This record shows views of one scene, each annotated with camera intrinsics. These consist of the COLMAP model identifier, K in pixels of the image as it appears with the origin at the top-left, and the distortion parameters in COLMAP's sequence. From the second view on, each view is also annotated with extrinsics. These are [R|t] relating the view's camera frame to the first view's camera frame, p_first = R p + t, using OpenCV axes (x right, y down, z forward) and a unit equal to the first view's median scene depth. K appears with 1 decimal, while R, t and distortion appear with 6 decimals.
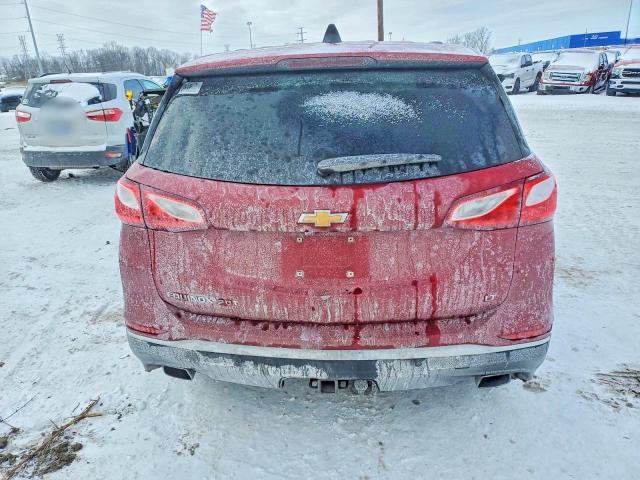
lens RADIAL K [[500.3, 0, 320.0], [0, 500.3, 240.0], [0, 0, 1]] dist [0.017872, 0.000814]
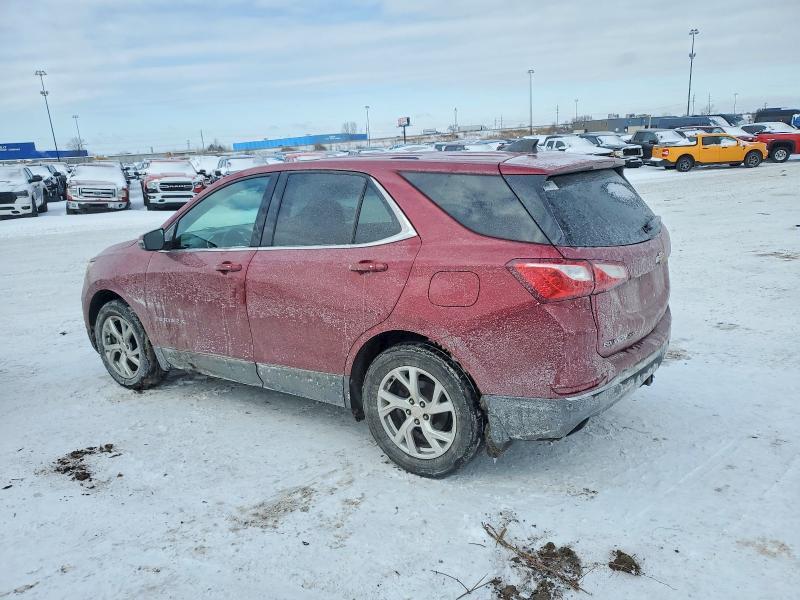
lens RADIAL K [[625.4, 0, 400.0], [0, 625.4, 300.0], [0, 0, 1]] dist [0.017872, 0.000814]
pose [[0.511783, -0.178093, 0.840453, -0.190229], [0.299985, 0.953746, 0.019428, -0.018346], [-0.805039, 0.242180, 0.541536, 0.056591]]
